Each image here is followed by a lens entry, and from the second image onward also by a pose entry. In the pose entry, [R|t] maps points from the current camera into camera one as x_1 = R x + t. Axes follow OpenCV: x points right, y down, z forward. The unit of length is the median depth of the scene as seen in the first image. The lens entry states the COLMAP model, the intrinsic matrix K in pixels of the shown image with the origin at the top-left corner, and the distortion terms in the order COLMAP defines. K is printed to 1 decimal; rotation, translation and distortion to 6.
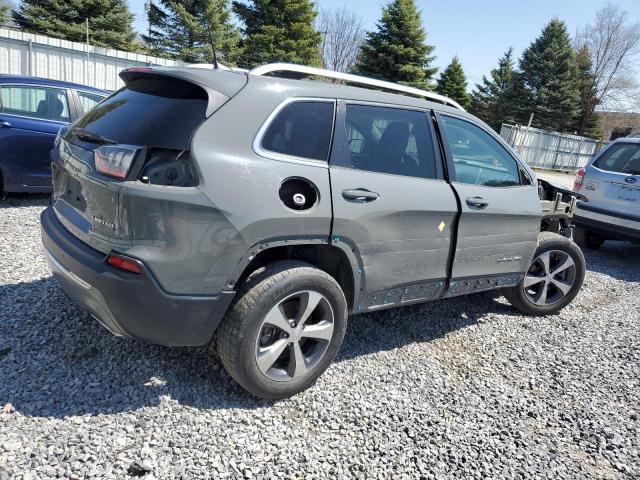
lens RADIAL K [[518.4, 0, 320.0], [0, 518.4, 240.0], [0, 0, 1]] dist [-0.000323, 0.017958]
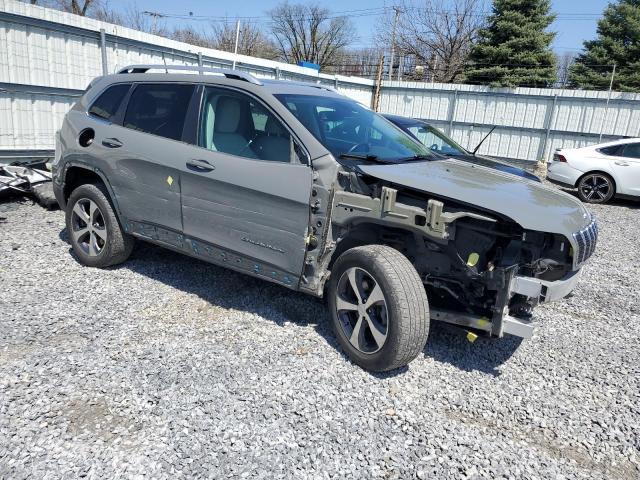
lens RADIAL K [[518.4, 0, 320.0], [0, 518.4, 240.0], [0, 0, 1]] dist [-0.000323, 0.017958]
pose [[0.306976, 0.140884, -0.941232, 1.052905], [-0.267994, 0.961759, 0.056553, -0.038940], [0.913206, 0.234884, 0.332993, 0.697380]]
